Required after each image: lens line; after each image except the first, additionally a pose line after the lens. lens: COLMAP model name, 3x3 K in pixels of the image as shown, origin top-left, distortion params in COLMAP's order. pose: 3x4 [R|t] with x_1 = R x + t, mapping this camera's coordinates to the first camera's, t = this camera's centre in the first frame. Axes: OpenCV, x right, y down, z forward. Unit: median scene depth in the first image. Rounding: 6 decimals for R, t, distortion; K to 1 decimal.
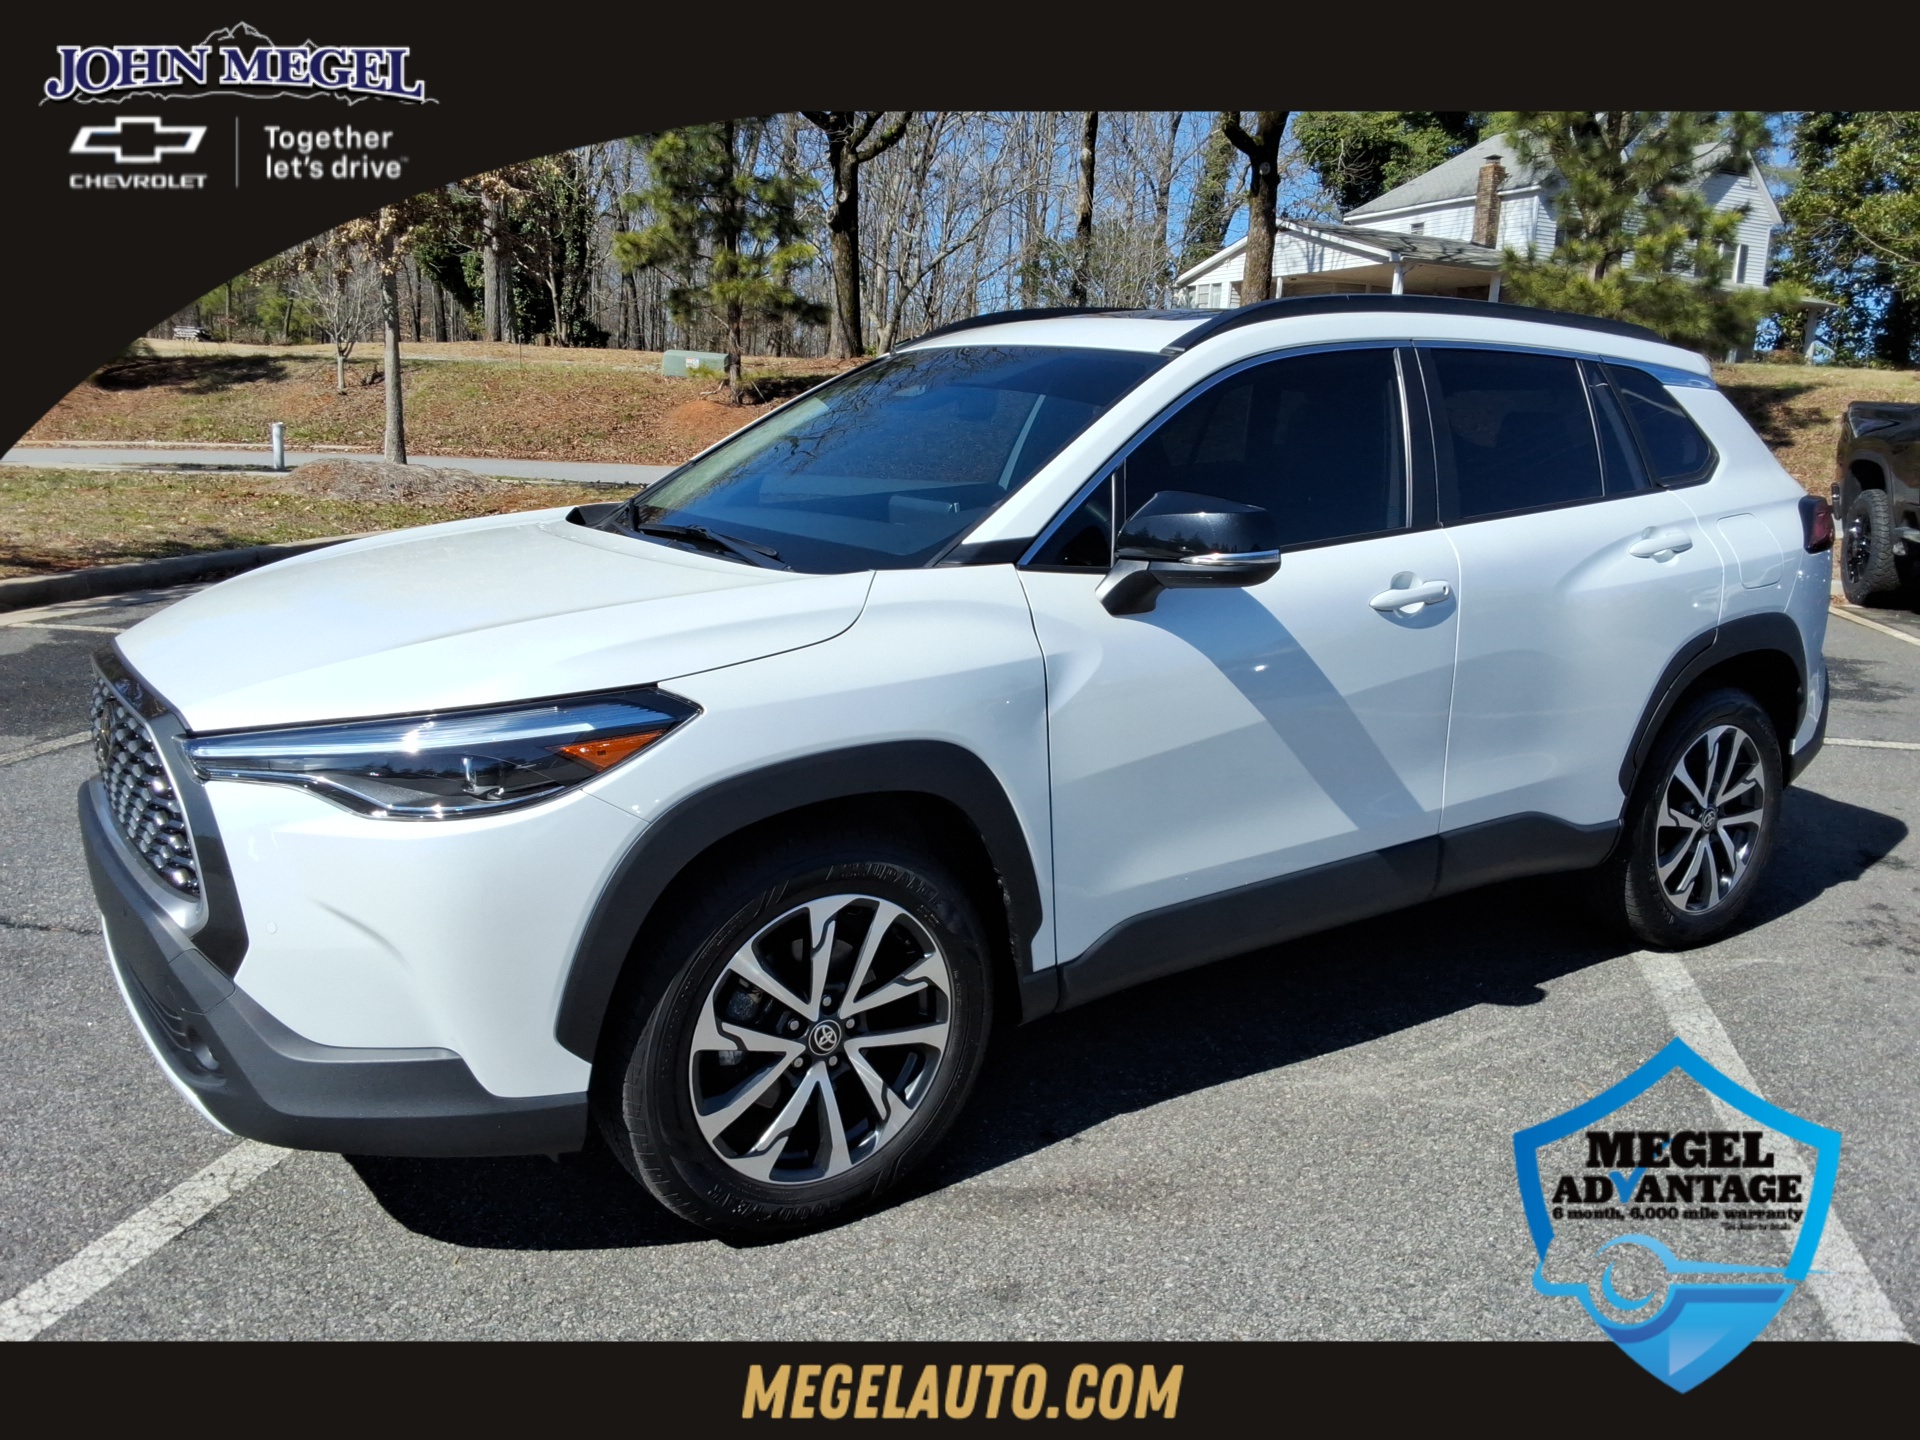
lens RADIAL K [[1540.6, 0, 974.8], [0, 1540.6, 718.1], [0, 0, 1]] dist [0.099340, -0.151183]
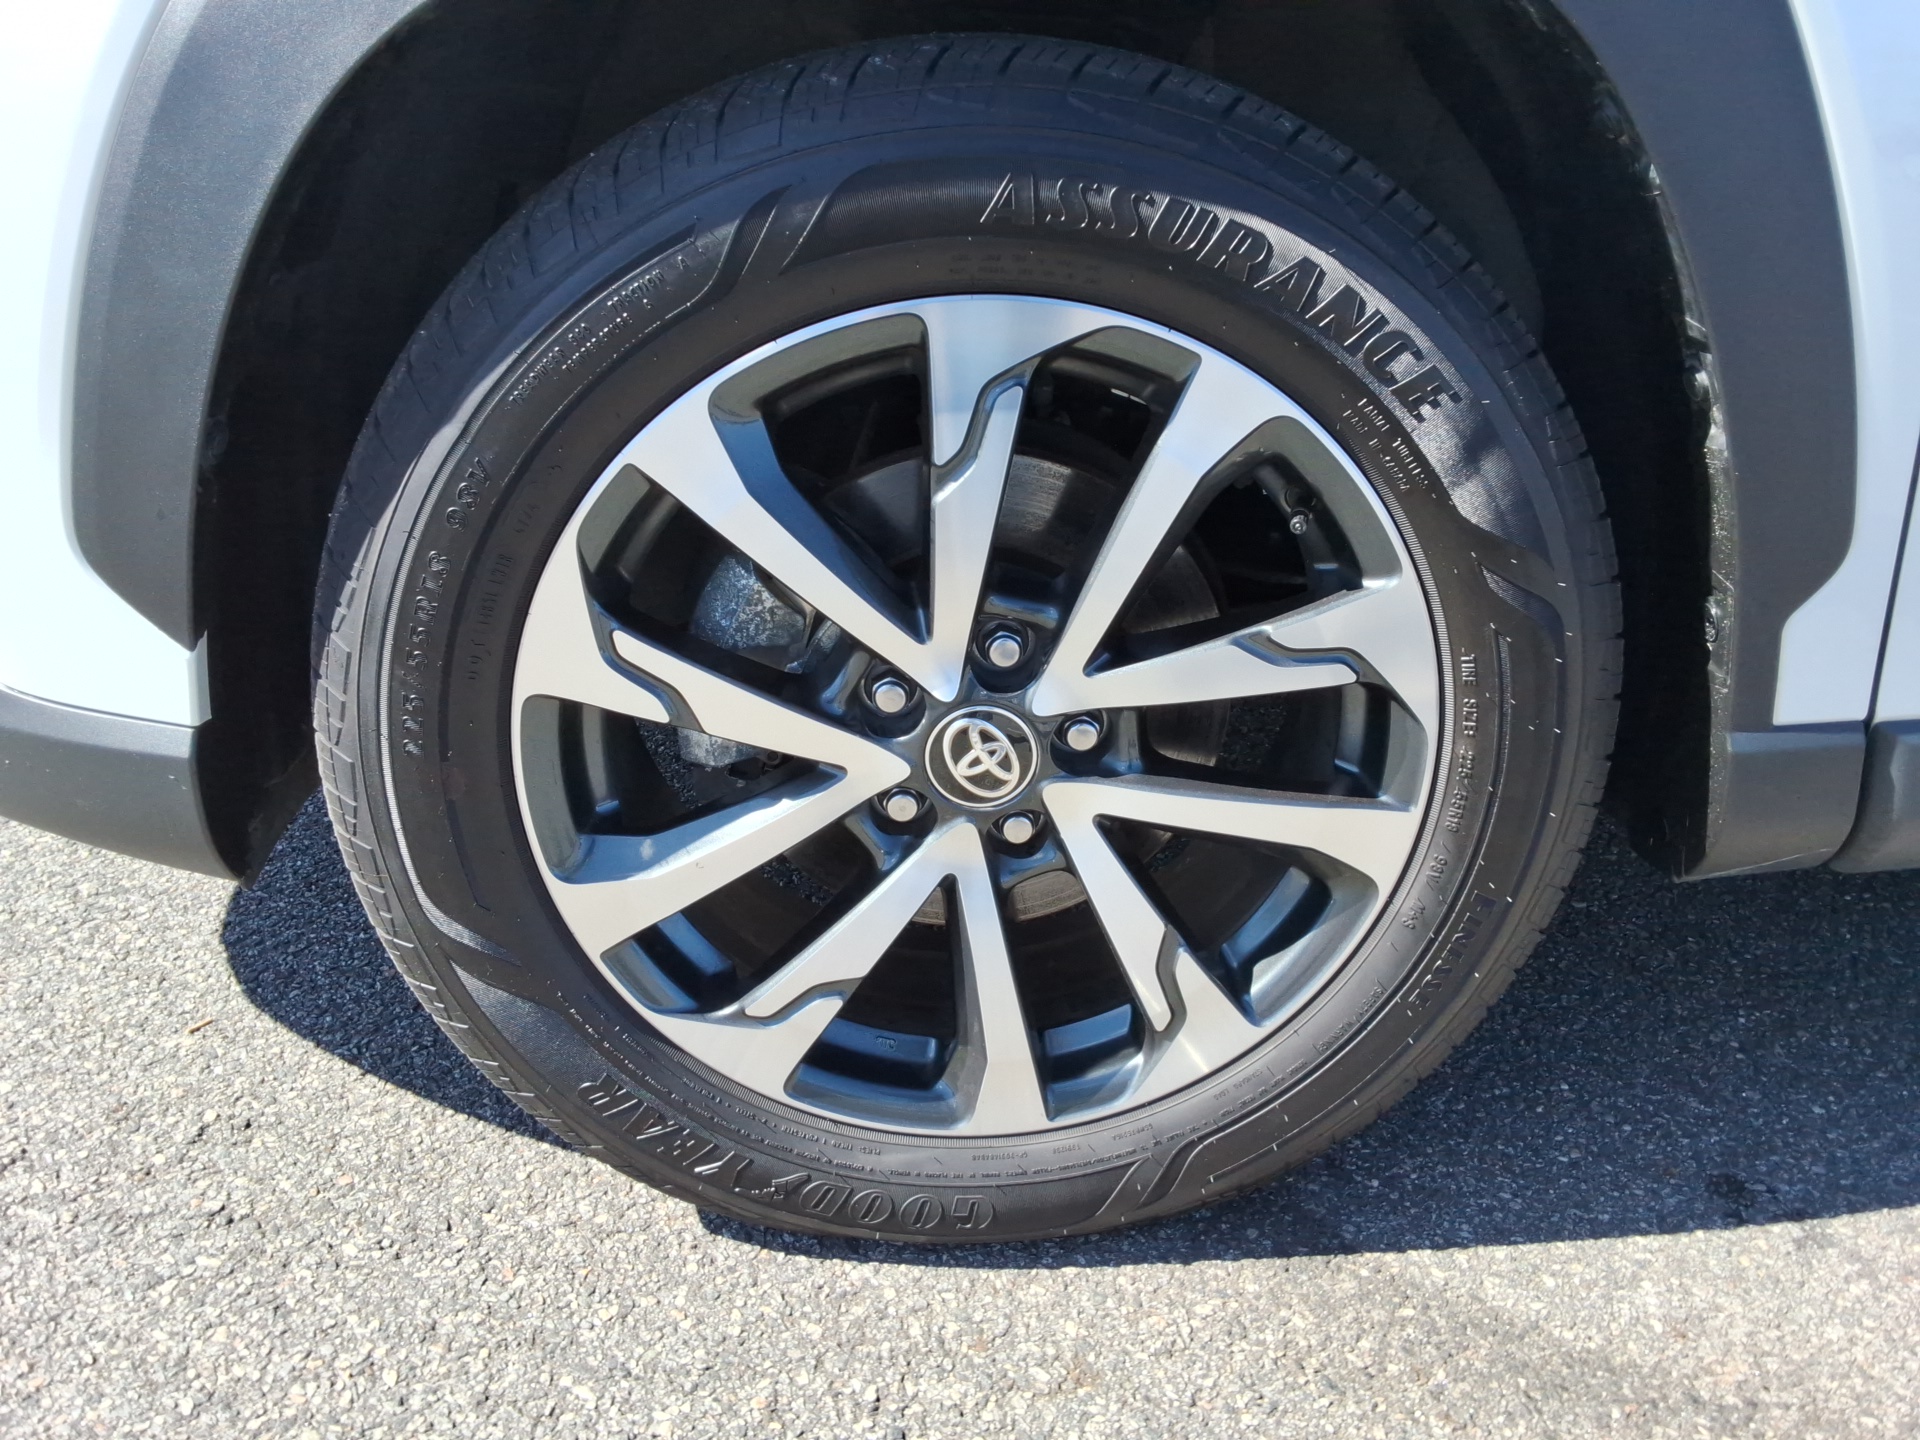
lens RADIAL K [[1540.6, 0, 970.9], [0, 1540.6, 711.6], [0, 0, 1]] dist [0.099340, -0.151183]
pose [[0.841721, 0.218886, -0.493553, 0.057521], [-0.125087, 0.968322, 0.216114, 0.118355], [0.525222, -0.120171, 0.842437, 0.677279]]
